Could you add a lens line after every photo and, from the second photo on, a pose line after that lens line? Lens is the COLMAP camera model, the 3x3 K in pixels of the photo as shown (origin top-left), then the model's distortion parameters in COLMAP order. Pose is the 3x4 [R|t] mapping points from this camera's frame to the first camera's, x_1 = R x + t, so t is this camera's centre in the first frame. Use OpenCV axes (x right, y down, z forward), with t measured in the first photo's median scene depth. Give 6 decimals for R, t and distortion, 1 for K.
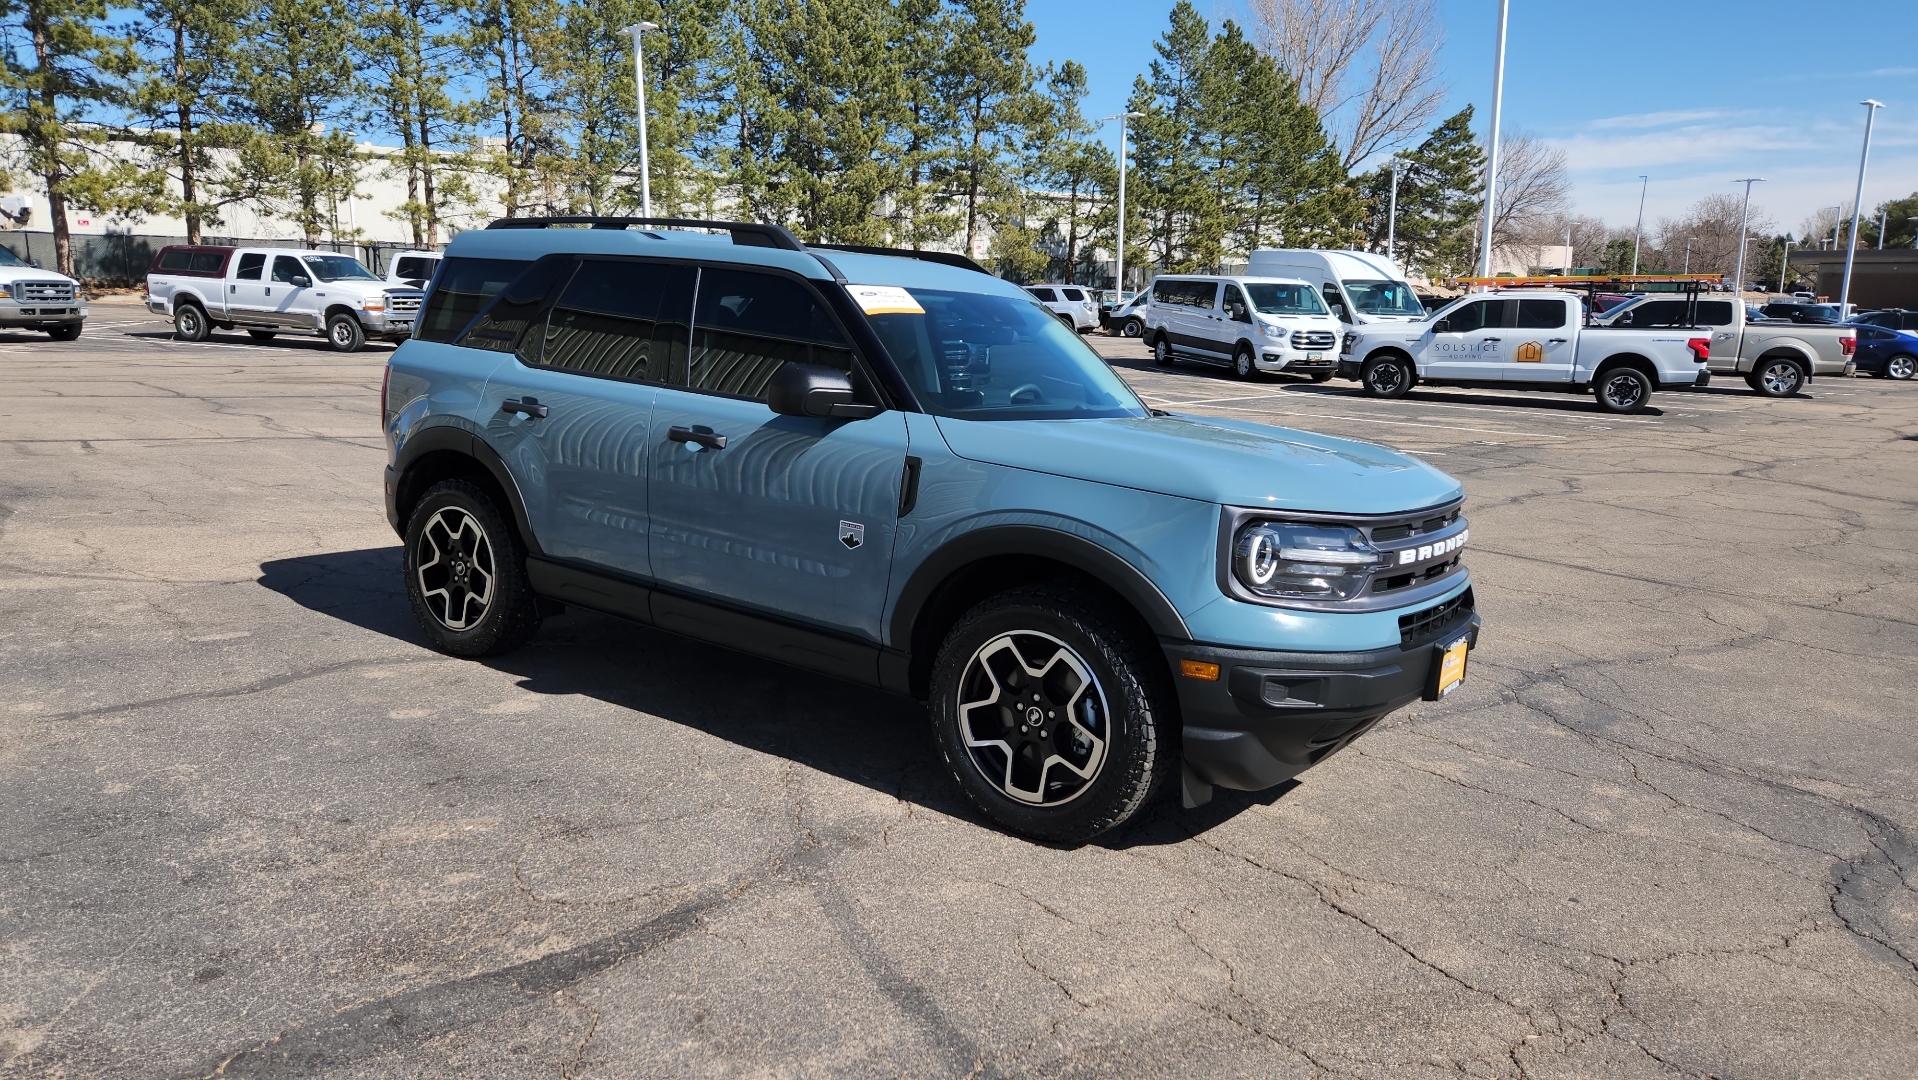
lens RADIAL K [[1284.0, 0, 923.0], [0, 1284.0, 550.3], [0, 0, 1]] dist [0.067467, -0.054627]
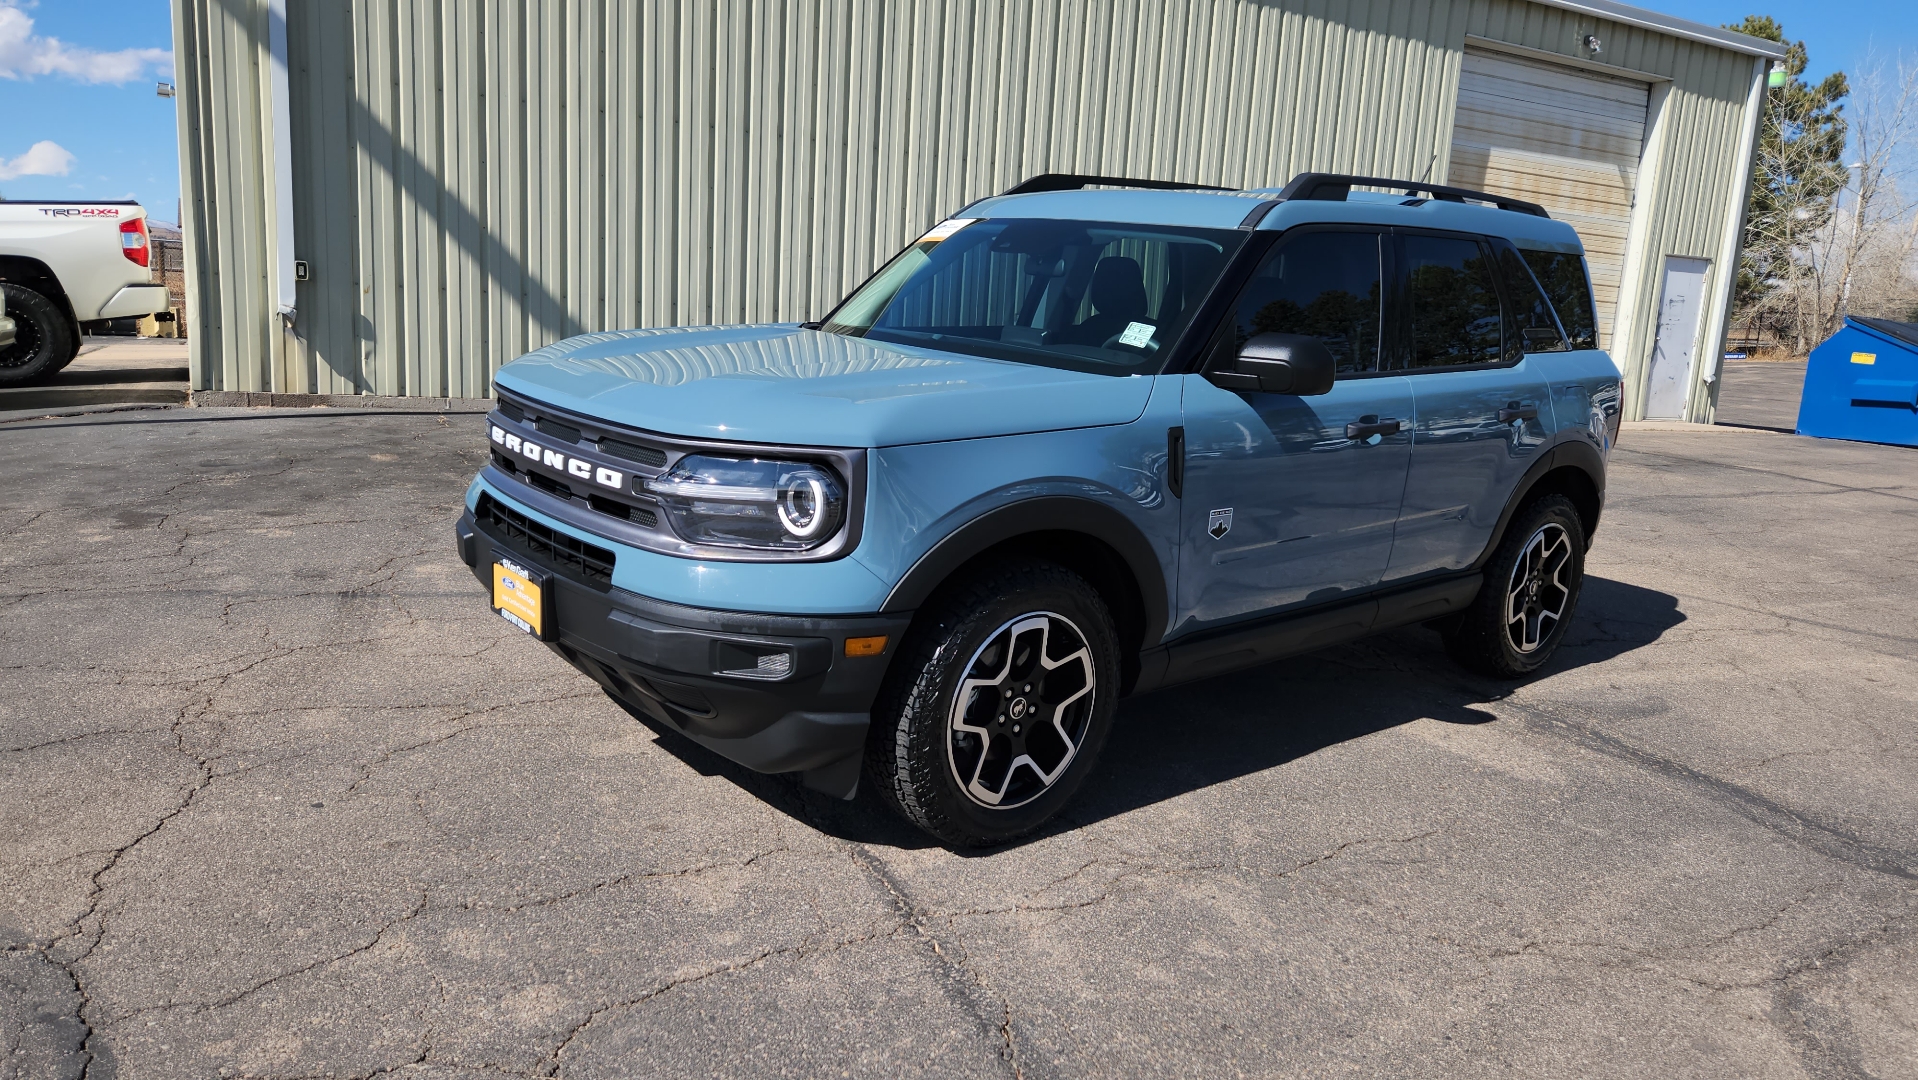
lens RADIAL K [[1284.0, 0, 932.0], [0, 1284.0, 558.4], [0, 0, 1]] dist [0.067467, -0.054627]
pose [[-0.236853, 0.145720, -0.960555, 0.162271], [-0.245065, 0.947757, 0.204206, -0.024243], [0.940130, 0.283765, -0.188768, 0.198752]]
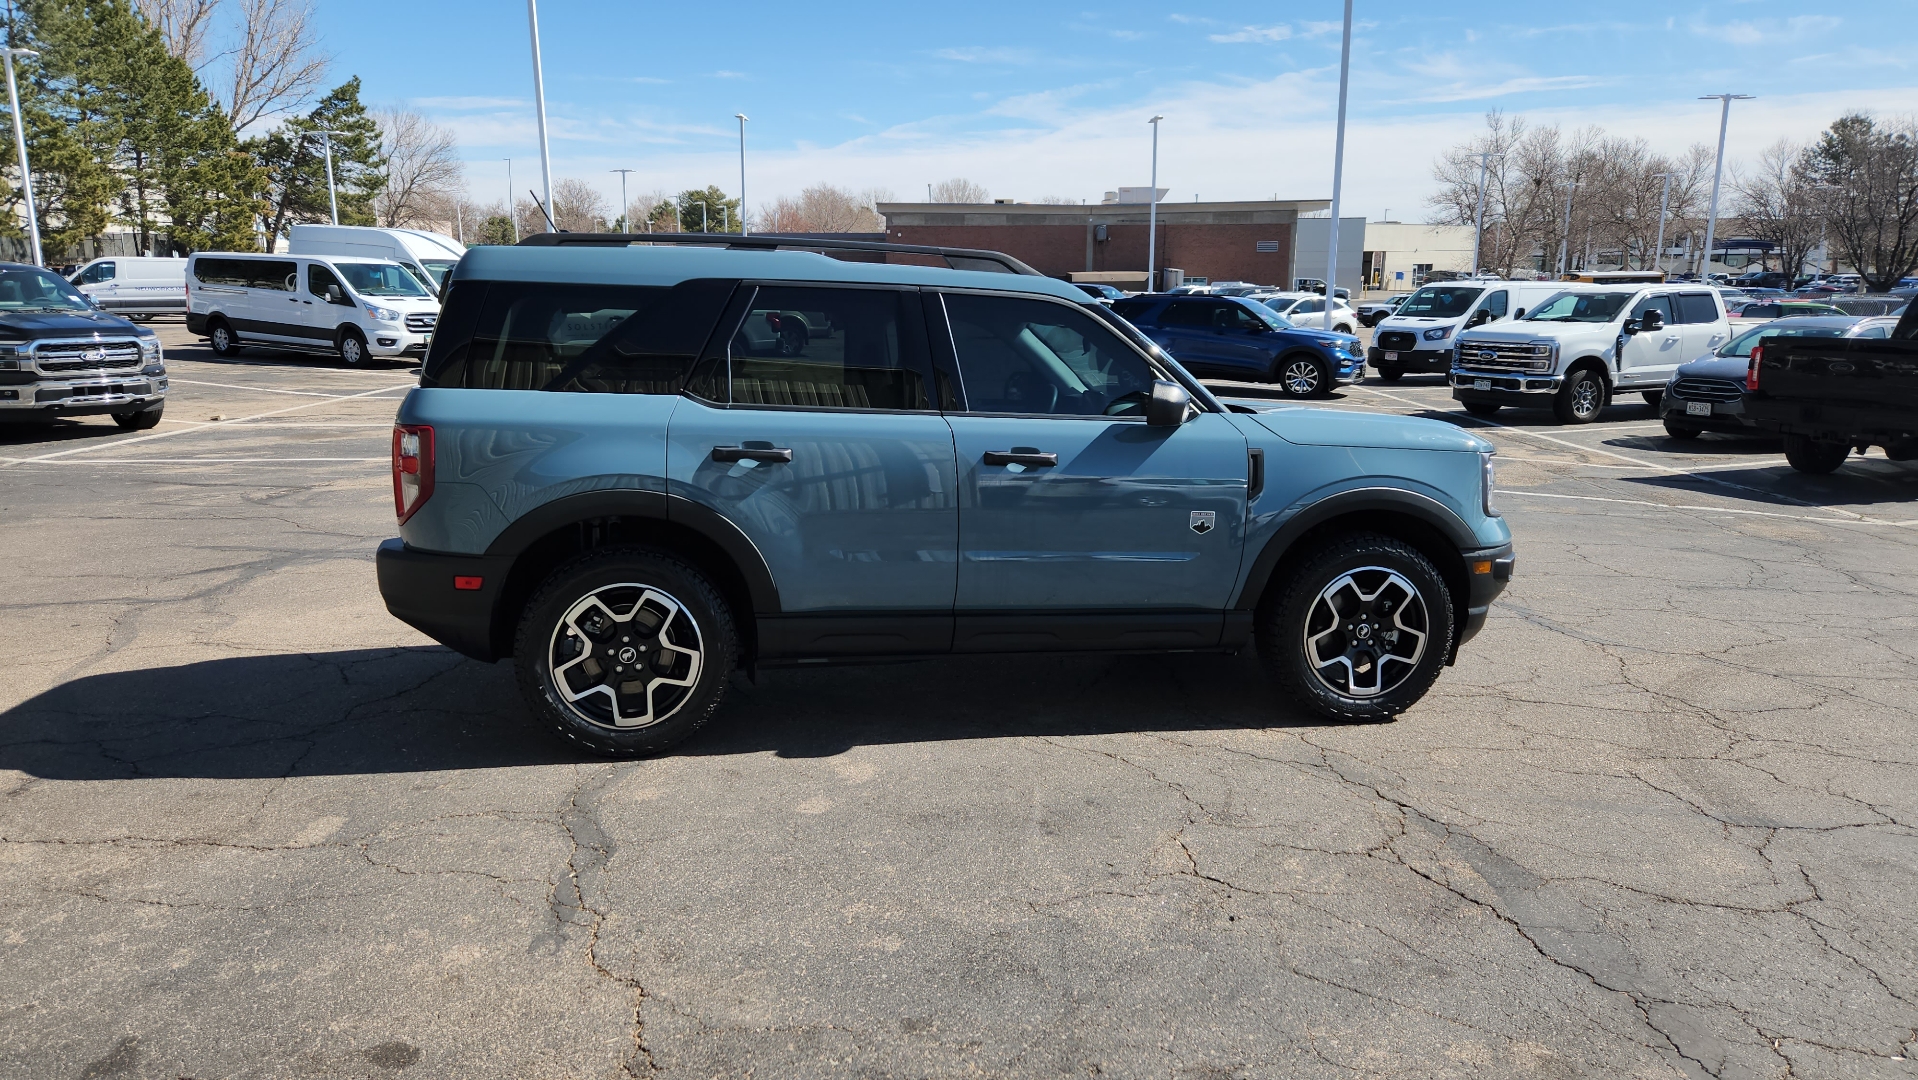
lens RADIAL K [[1284.0, 0, 932.8], [0, 1284.0, 547.3], [0, 0, 1]] dist [0.067467, -0.054627]
pose [[0.678938, -0.165855, 0.715217, -0.155601], [0.152412, 0.984768, 0.083682, -0.018242], [-0.718202, 0.052193, 0.693875, 0.052692]]
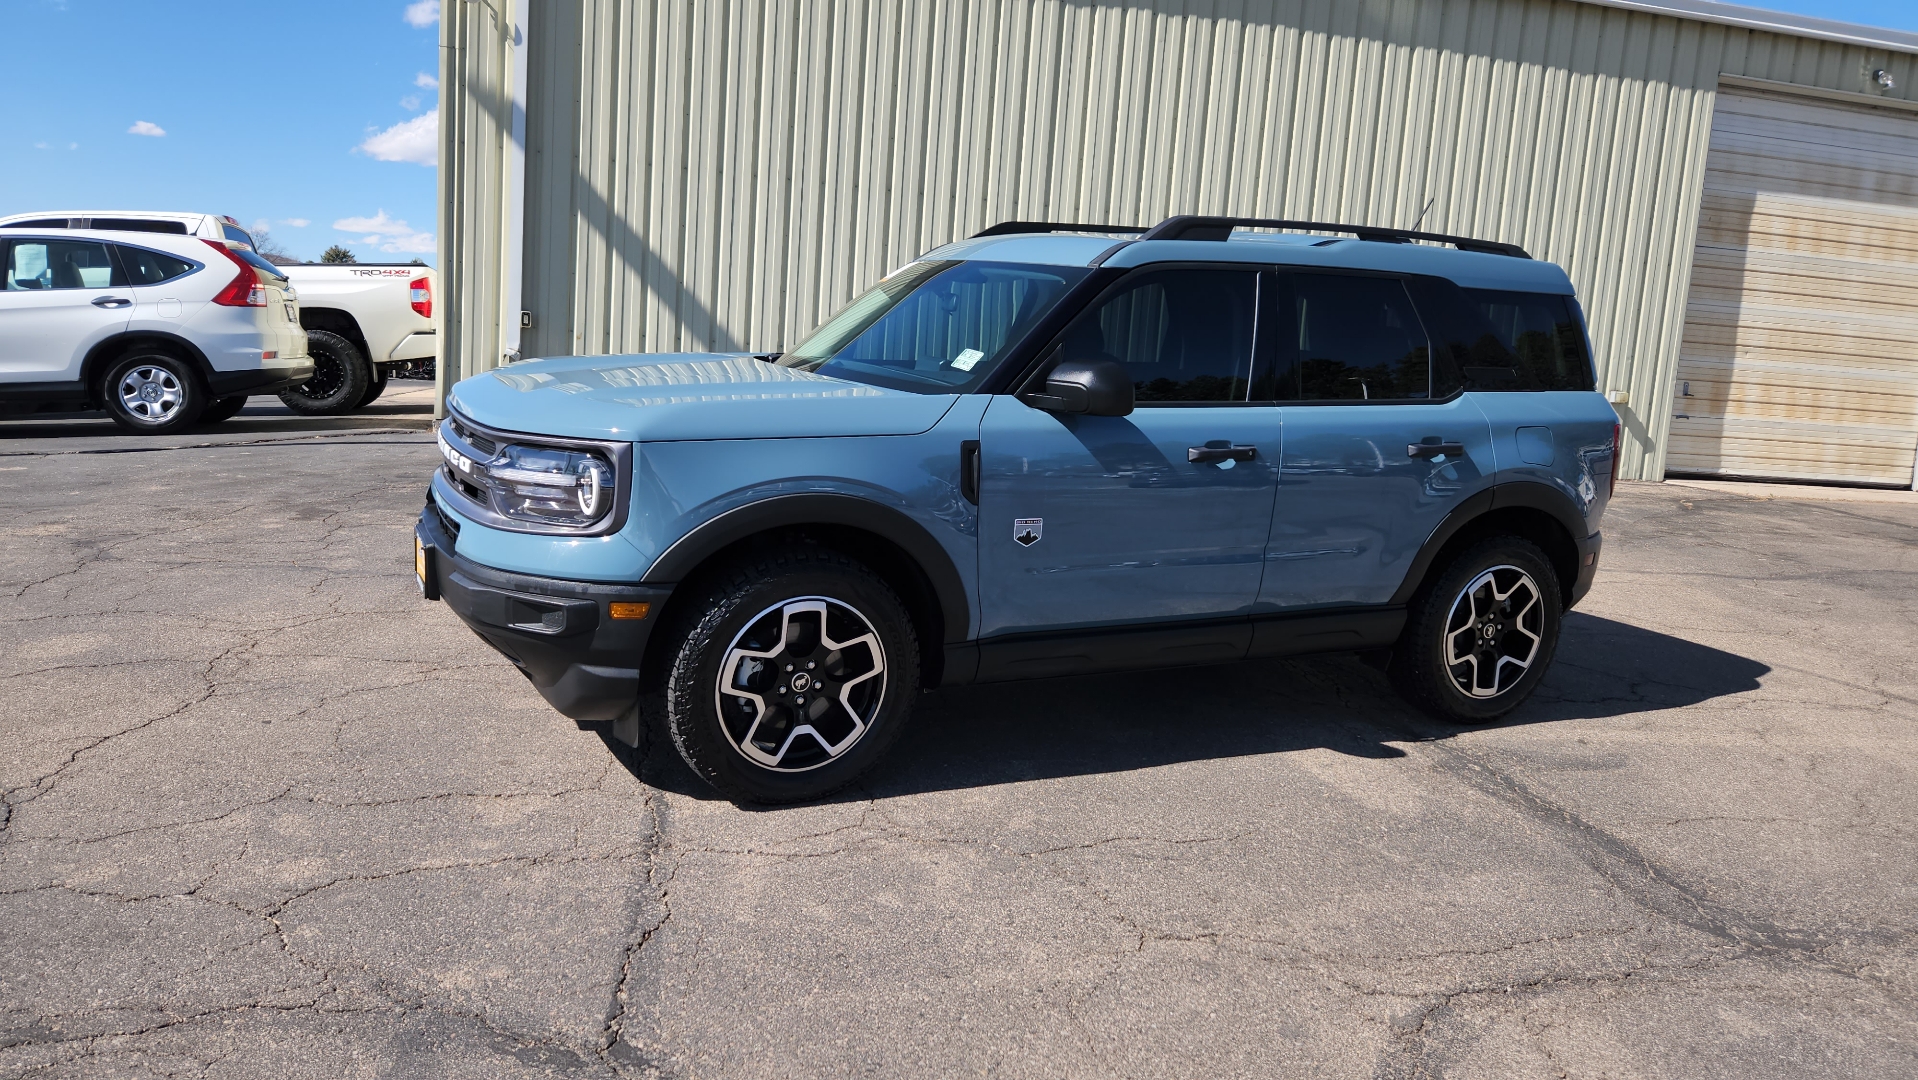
lens RADIAL K [[1284.0, 0, 919.5], [0, 1284.0, 526.5], [0, 0, 1]] dist [0.067467, -0.054627]
pose [[-0.467132, 0.065508, -0.881758, 0.159468], [-0.242987, 0.949344, 0.199257, -0.033689], [0.850144, 0.307335, -0.427551, 0.249711]]
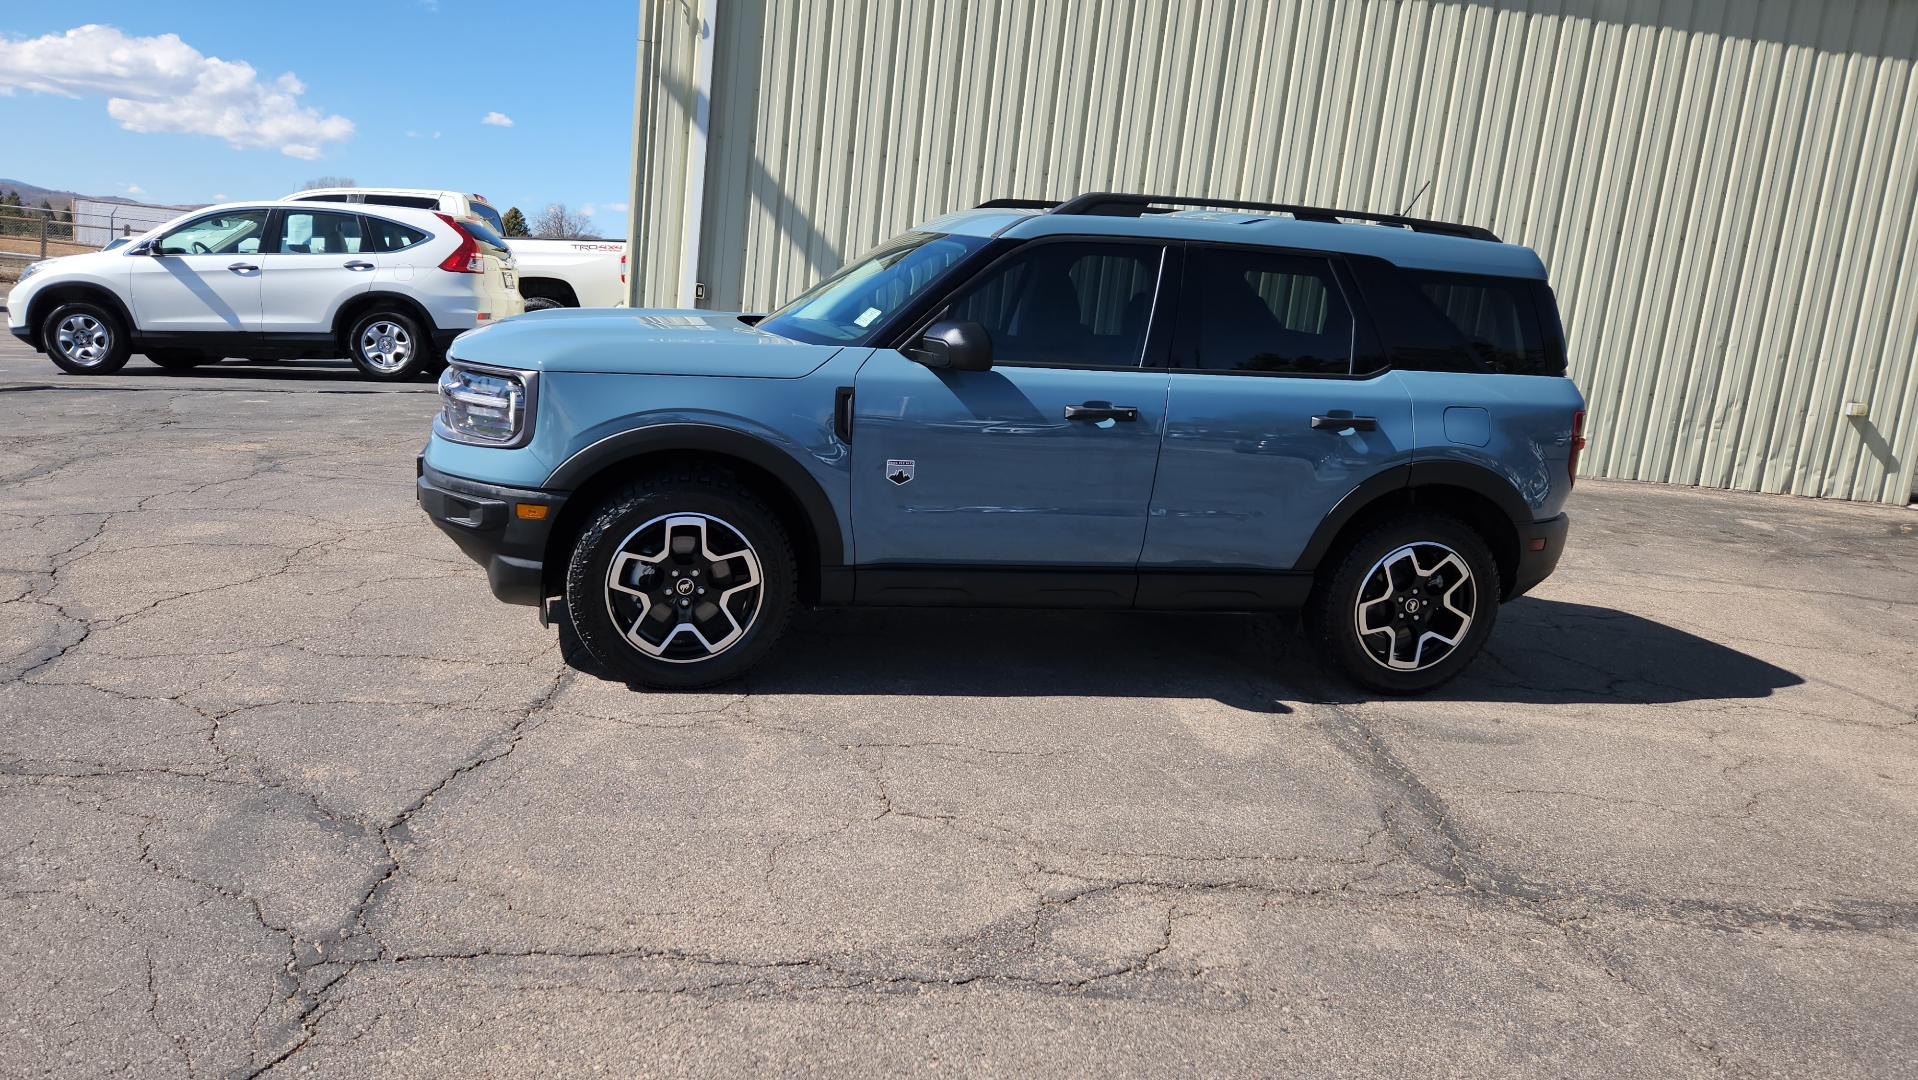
lens RADIAL K [[1284.0, 0, 922.6], [0, 1284.0, 537.0], [0, 0, 1]] dist [0.067467, -0.054627]
pose [[-0.638811, 0.043239, -0.768147, 0.150031], [-0.255812, 0.929676, 0.265072, -0.043027], [0.725590, 0.365833, -0.582826, 0.296335]]
